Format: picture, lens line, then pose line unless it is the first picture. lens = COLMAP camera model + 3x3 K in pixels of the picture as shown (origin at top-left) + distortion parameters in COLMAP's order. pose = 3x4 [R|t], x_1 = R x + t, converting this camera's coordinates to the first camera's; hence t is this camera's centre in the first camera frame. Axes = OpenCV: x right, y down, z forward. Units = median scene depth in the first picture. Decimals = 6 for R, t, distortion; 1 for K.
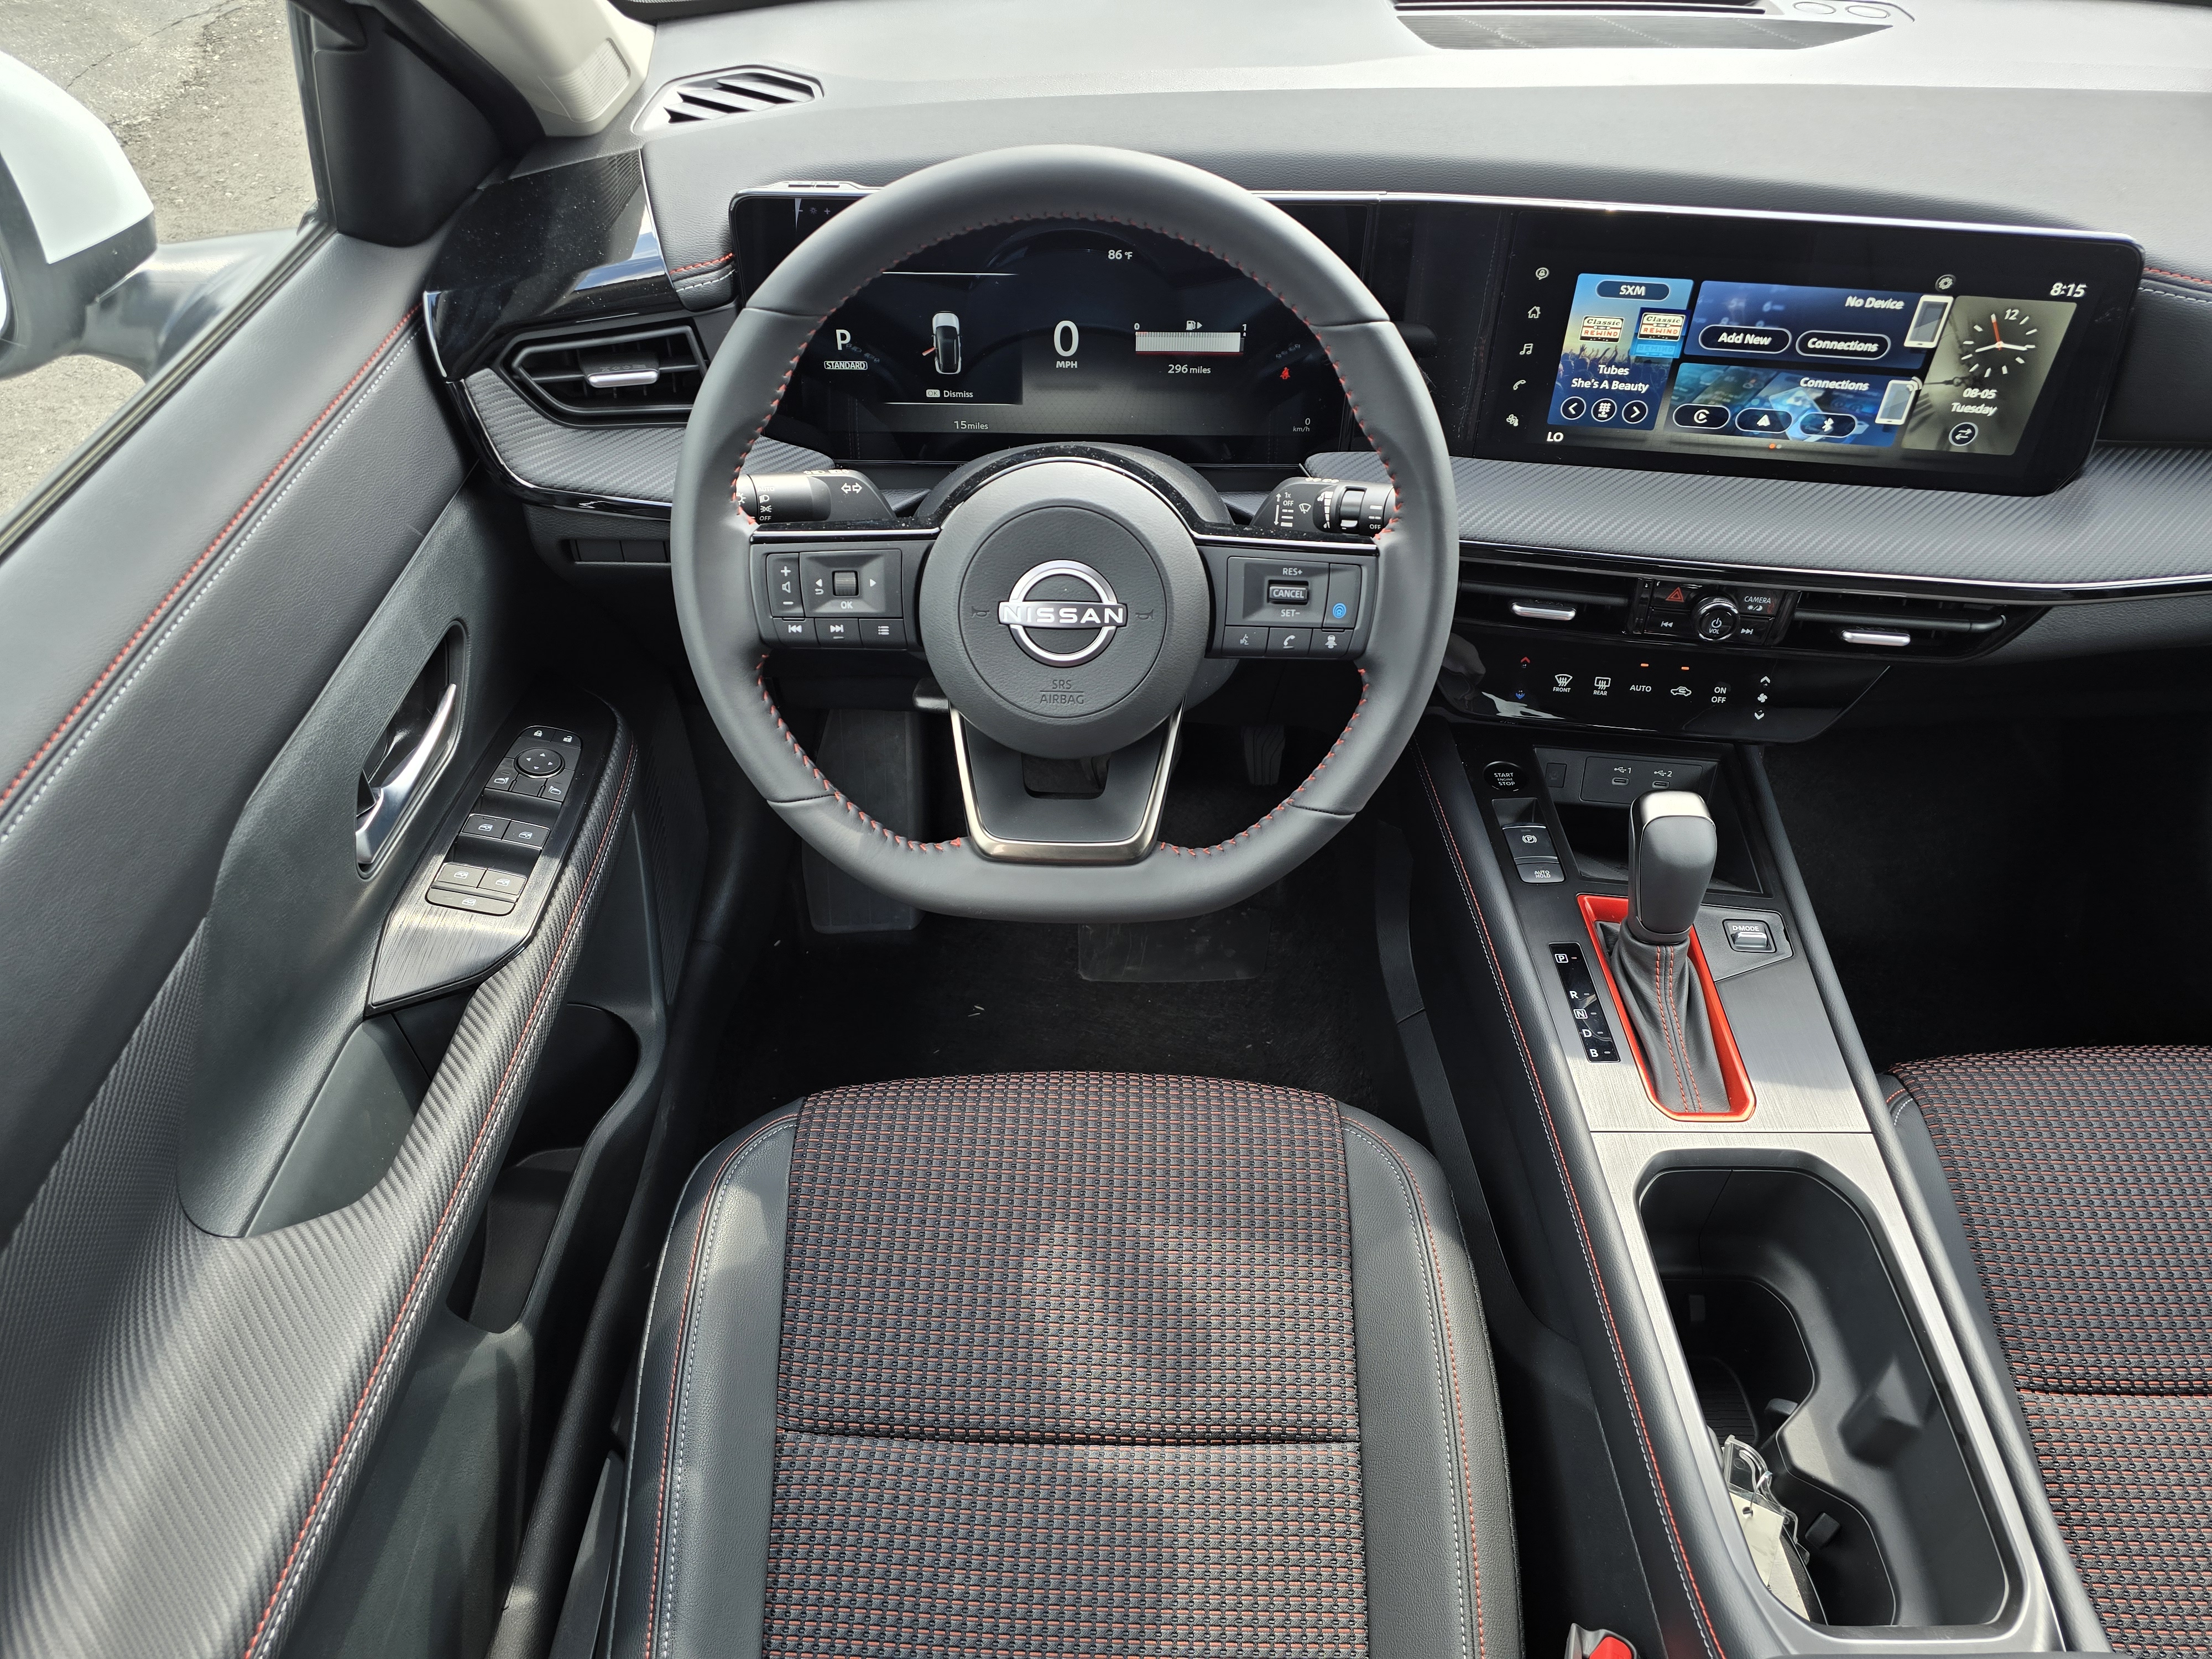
lens RADIAL K [[1494.6, 0, 1104.4], [0, 1494.6, 831.0], [0, 0, 1]] dist [0.053492, -0.055202]
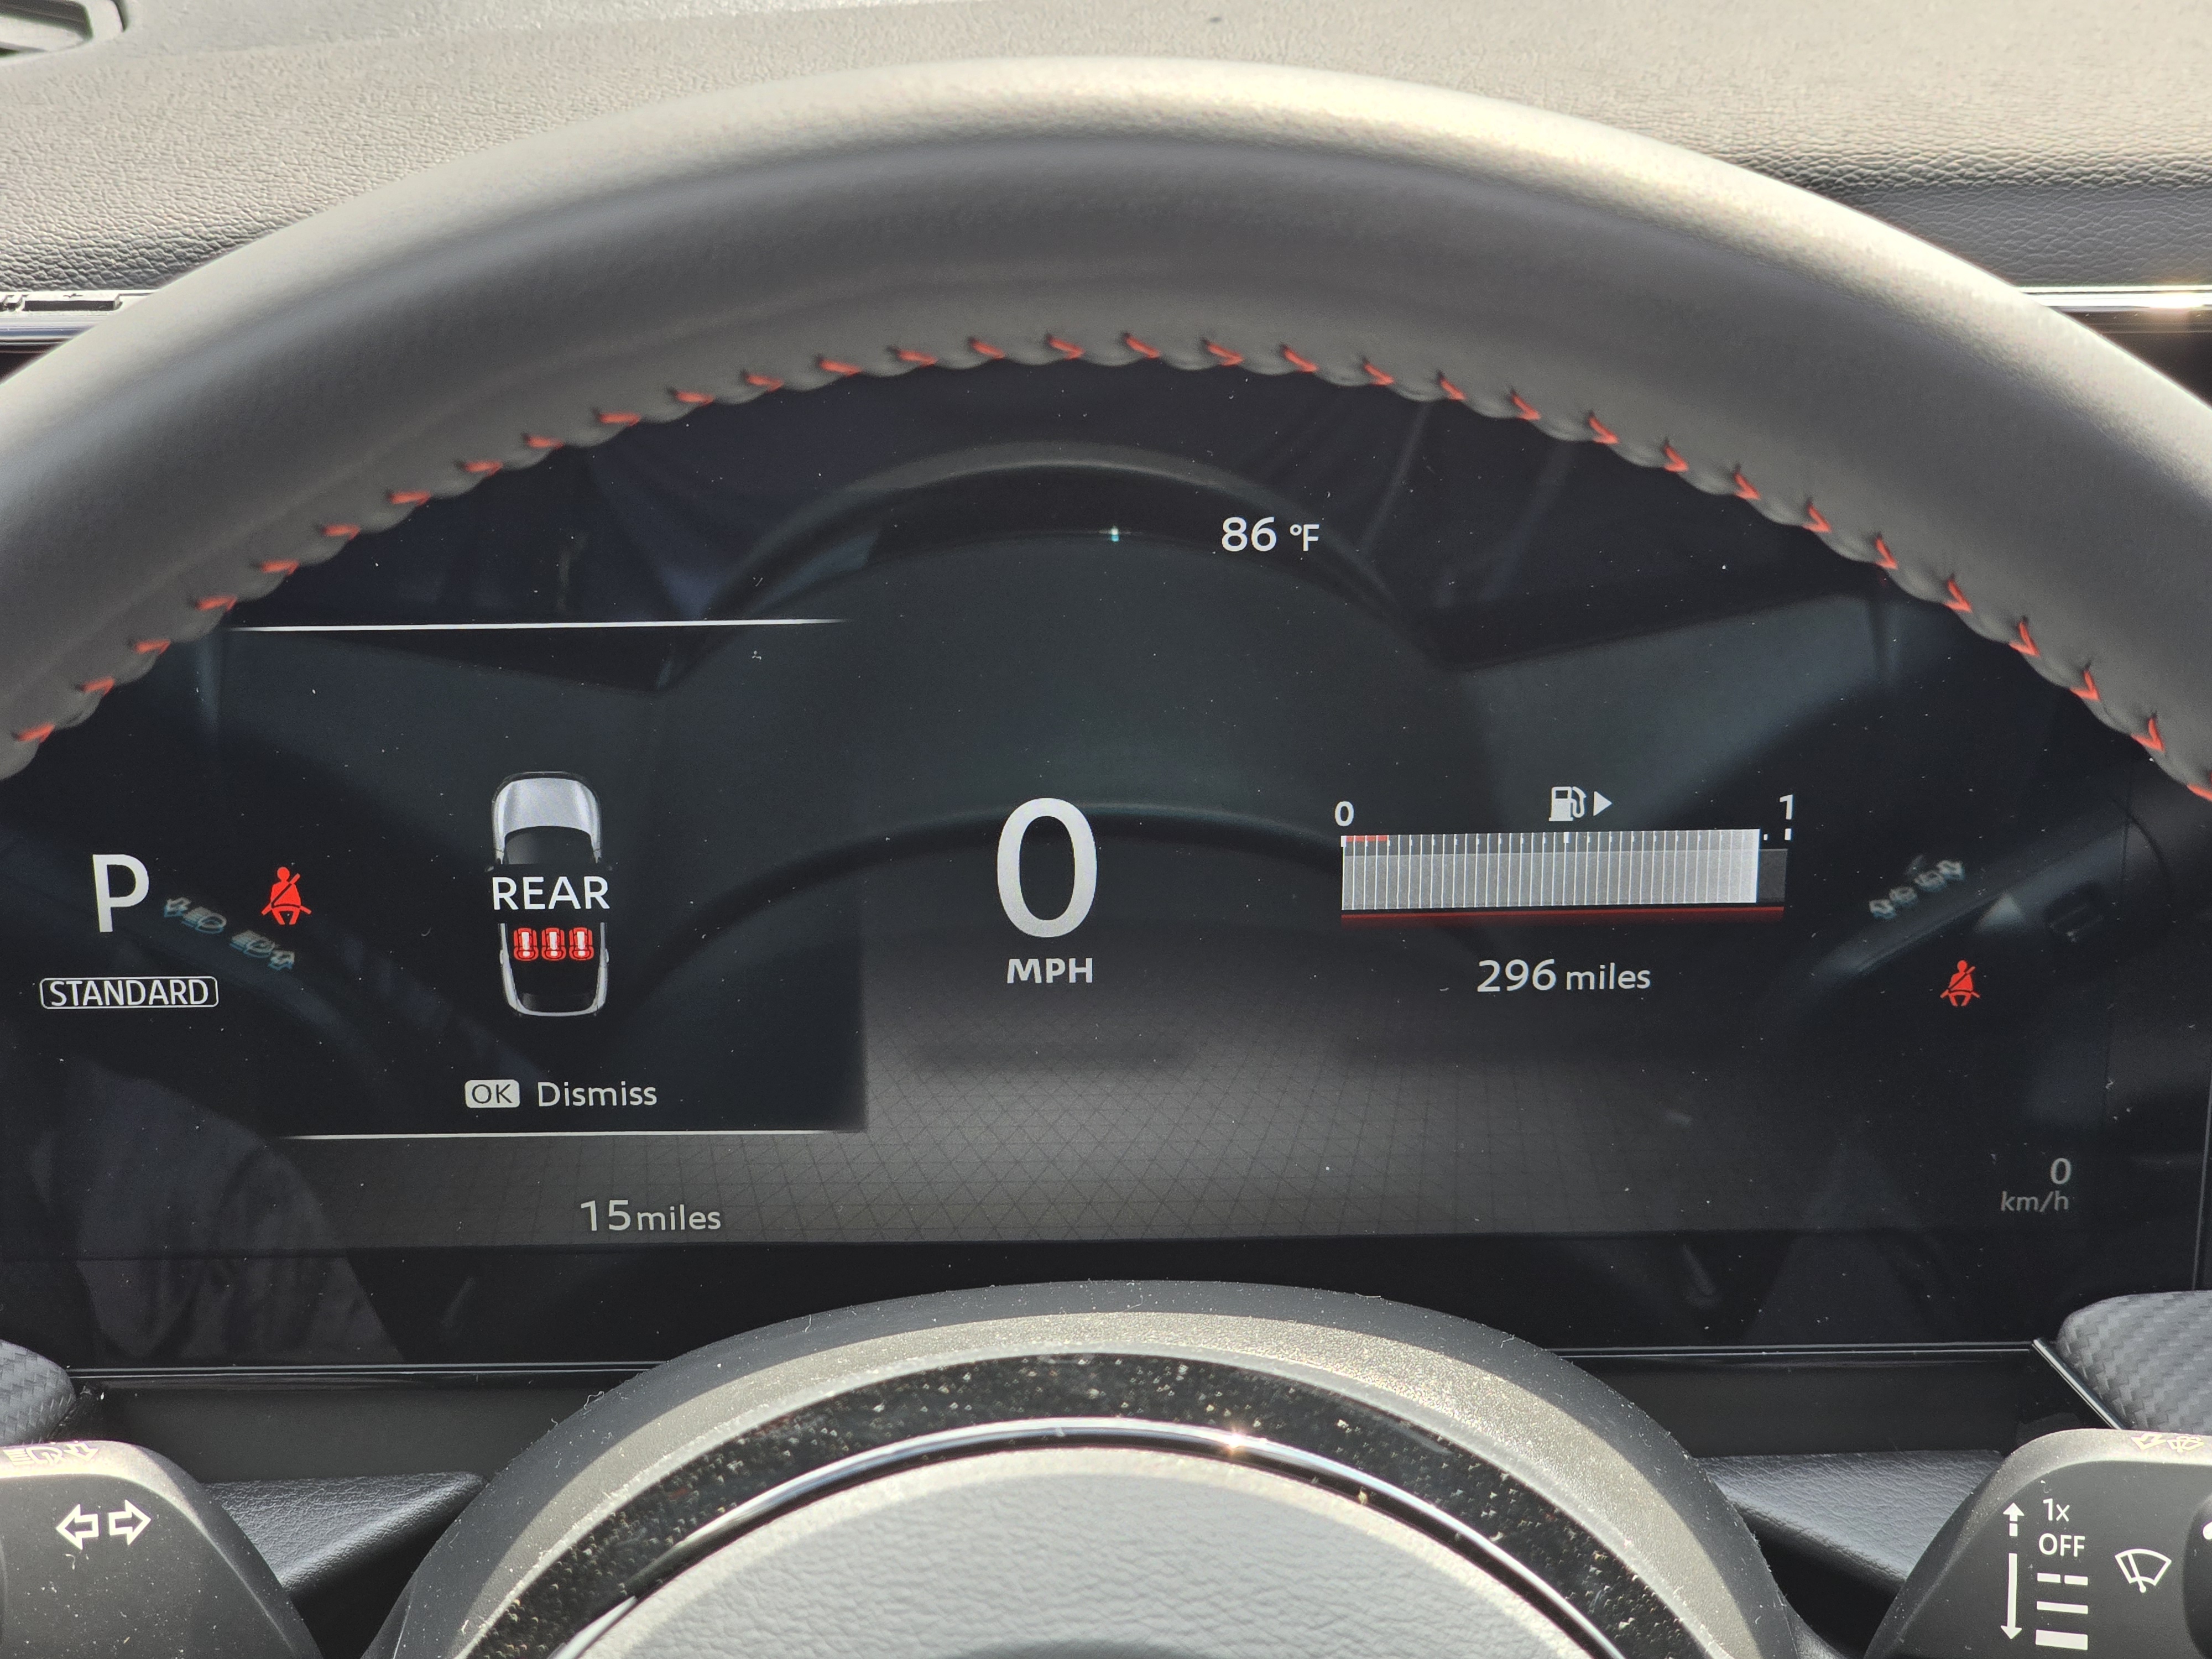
lens RADIAL K [[4207.5, 0, 1103.5], [0, 4207.5, 829.7], [0, 0, 1]] dist [-0.086252, 0.000000]
pose [[0.999727, -0.021825, 0.008376, -0.022123], [0.023348, 0.949935, -0.311574, -0.125088], [-0.001157, 0.311684, 0.950185, 0.363553]]
